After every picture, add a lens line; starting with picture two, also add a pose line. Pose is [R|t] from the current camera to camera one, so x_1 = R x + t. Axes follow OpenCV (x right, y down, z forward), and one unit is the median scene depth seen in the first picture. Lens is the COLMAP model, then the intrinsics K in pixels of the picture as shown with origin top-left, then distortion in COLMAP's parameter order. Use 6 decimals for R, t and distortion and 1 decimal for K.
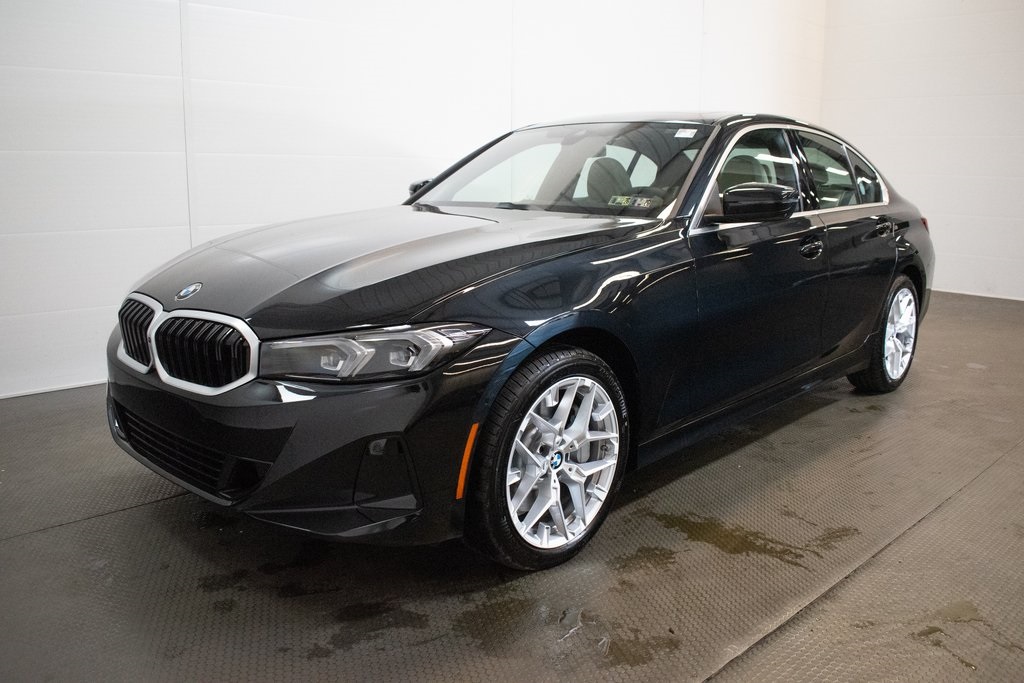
lens RADIAL K [[795.7, 0, 512.0], [0, 795.7, 341.5], [0, 0, 1]] dist [-0.121251, 0.001129]
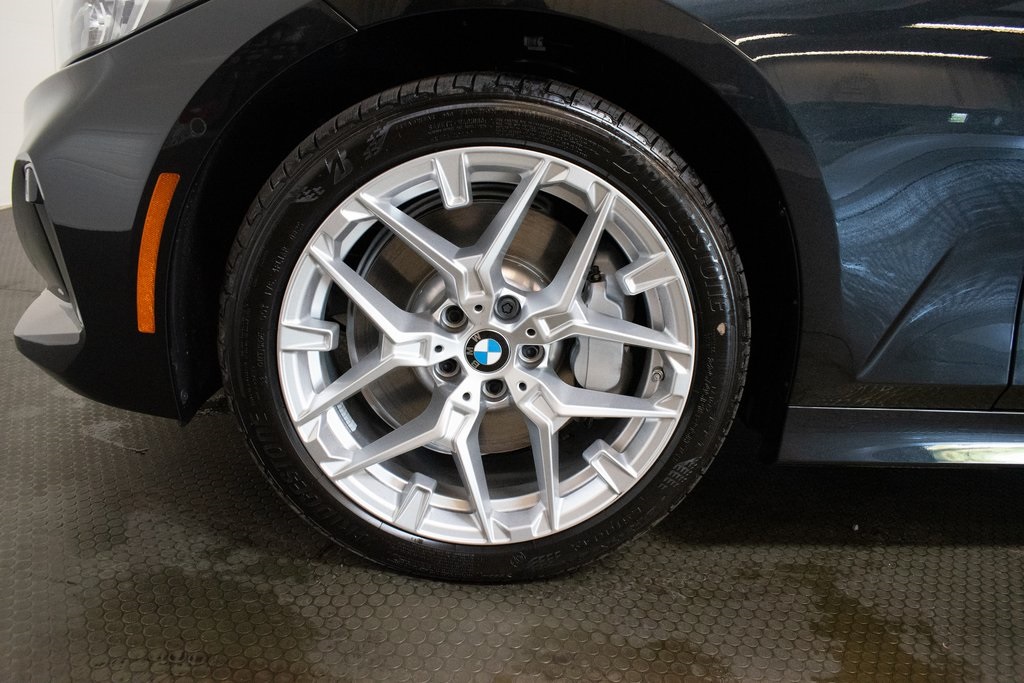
lens RADIAL K [[795.7, 0, 512.0], [0, 795.7, 341.5], [0, 0, 1]] dist [-0.121251, 0.001129]
pose [[0.725920, 0.234163, -0.646690, 0.329467], [-0.196610, 0.971672, 0.131139, 0.081547], [0.659078, 0.031950, 0.751396, 0.655981]]
